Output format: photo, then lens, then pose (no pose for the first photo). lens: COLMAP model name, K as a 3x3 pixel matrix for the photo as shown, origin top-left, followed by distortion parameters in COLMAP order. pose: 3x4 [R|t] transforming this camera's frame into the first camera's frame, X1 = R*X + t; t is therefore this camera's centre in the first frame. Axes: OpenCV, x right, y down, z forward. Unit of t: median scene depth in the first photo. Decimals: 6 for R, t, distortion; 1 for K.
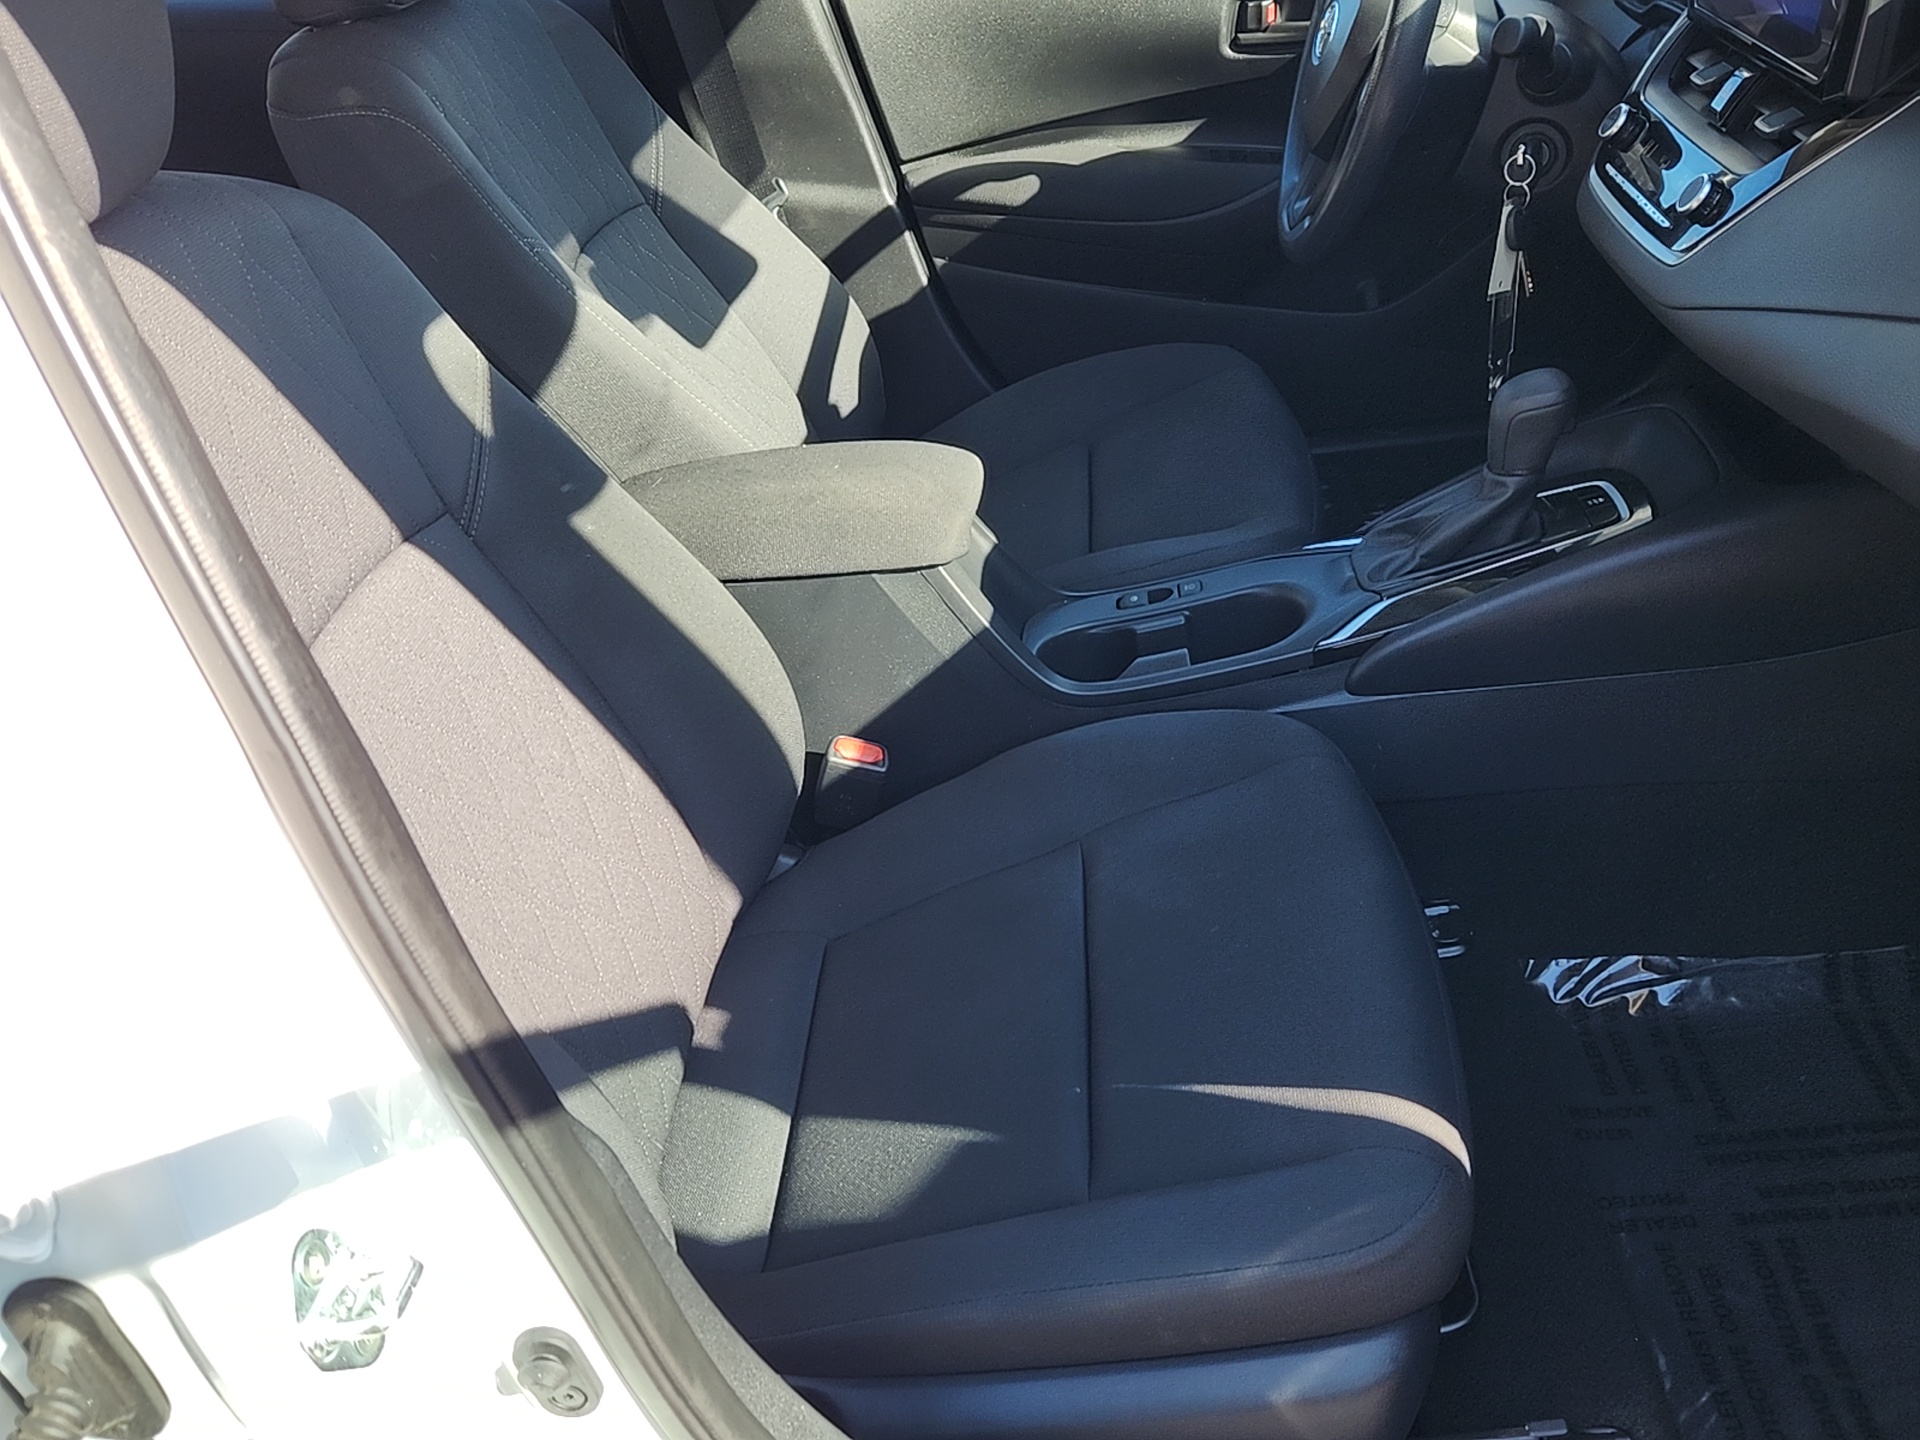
lens RADIAL K [[1666.5, 0, 962.7], [0, 1666.5, 716.5], [0, 0, 1]] dist [0.090981, -0.088336]
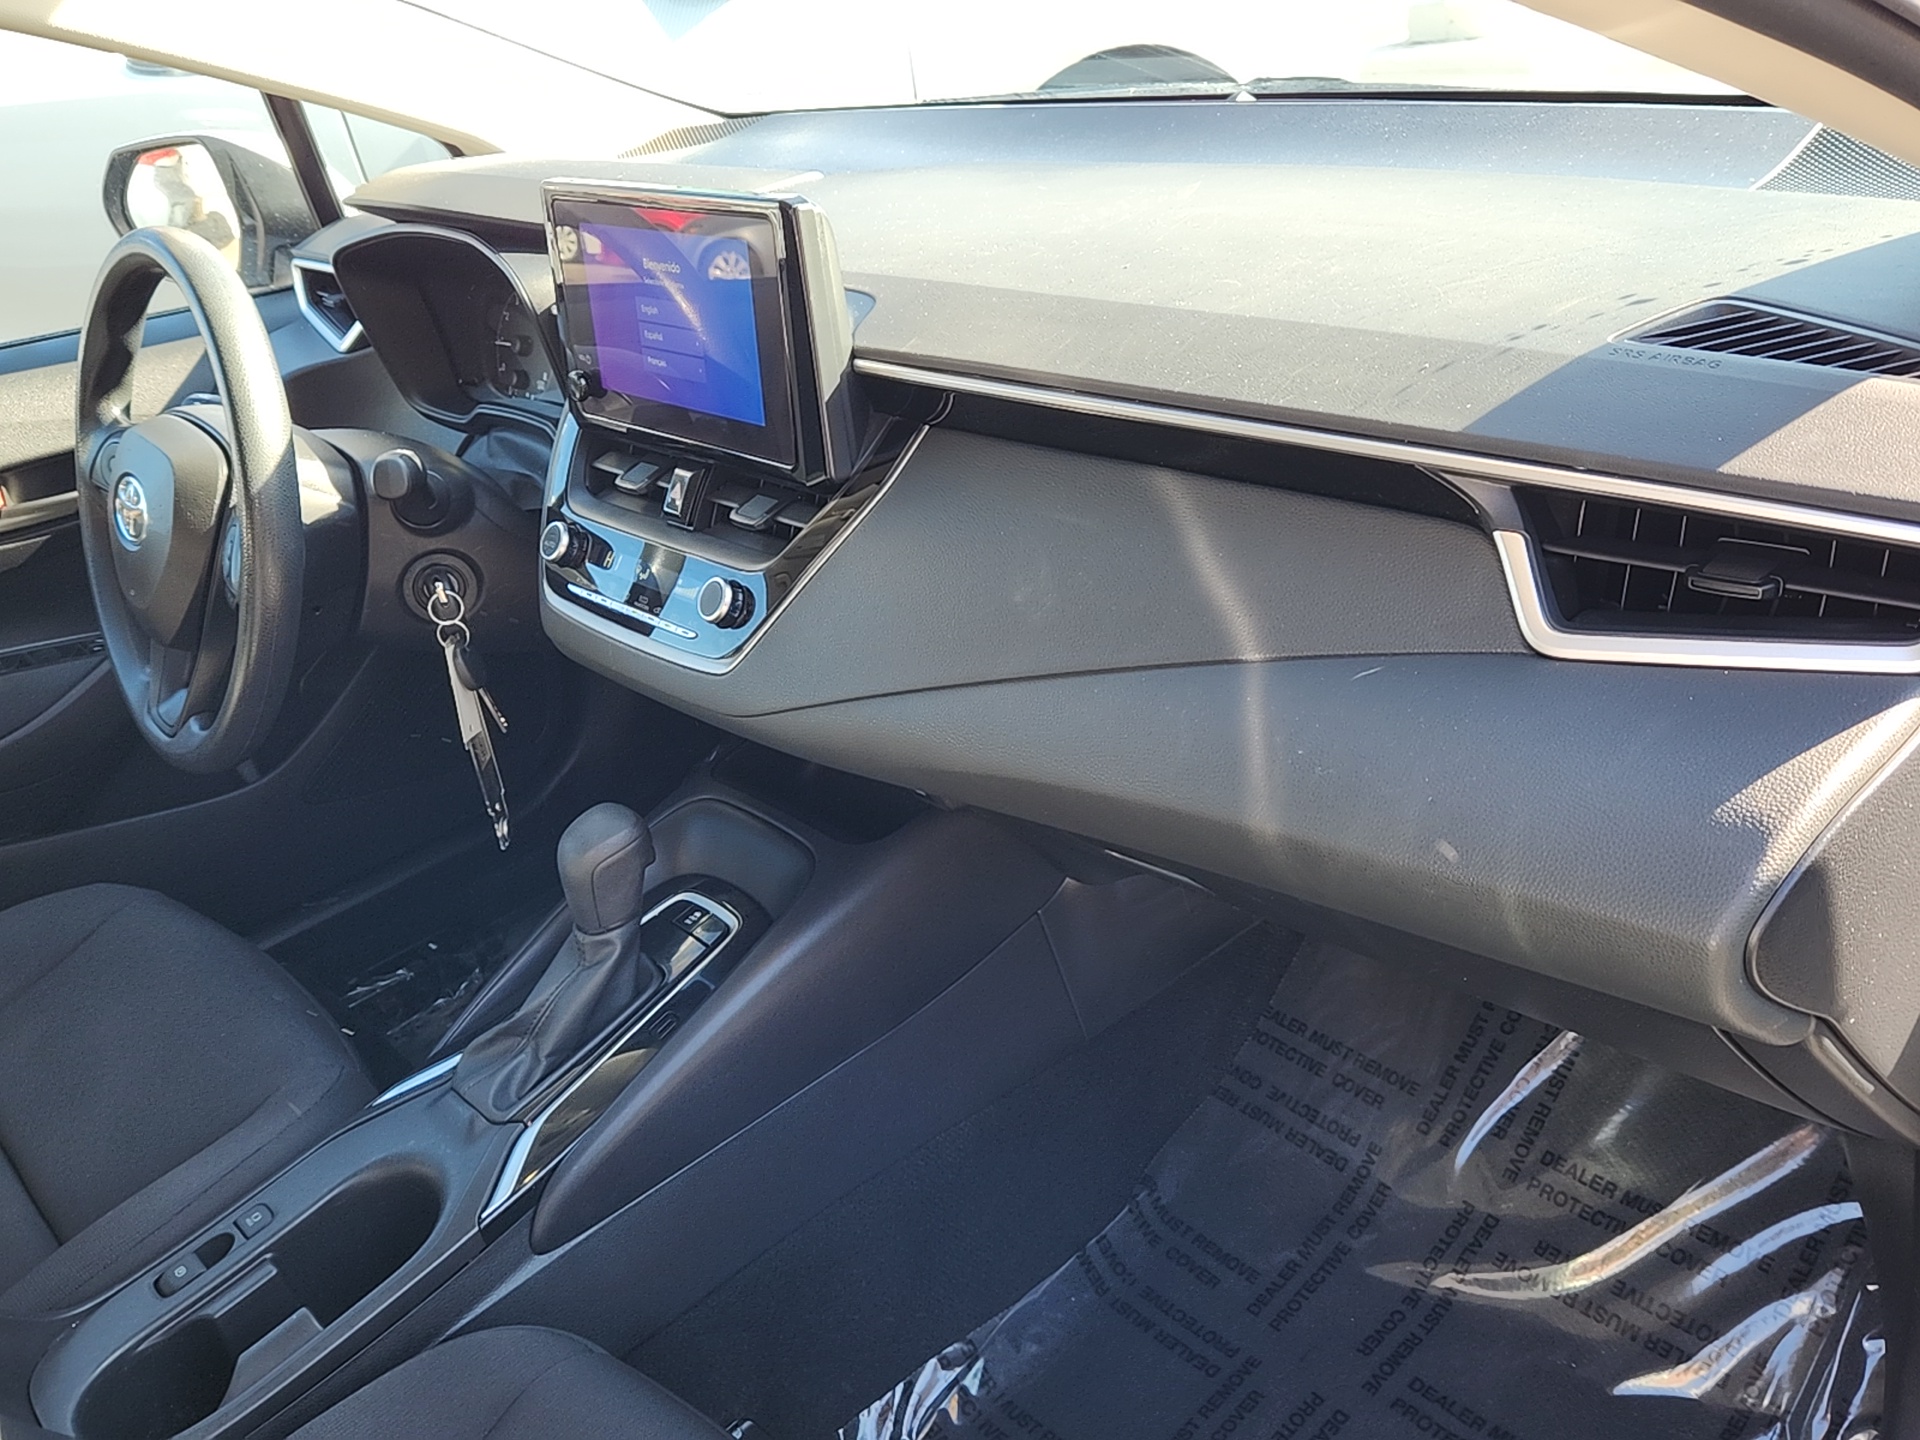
lens RADIAL K [[1666.5, 0, 962.7], [0, 1666.5, 716.5], [0, 0, 1]] dist [0.090981, -0.088336]
pose [[0.700588, -0.303481, 0.645814, -0.066534], [0.424547, 0.904713, -0.035412, -0.128843], [-0.573529, 0.298988, 0.762673, 0.197749]]
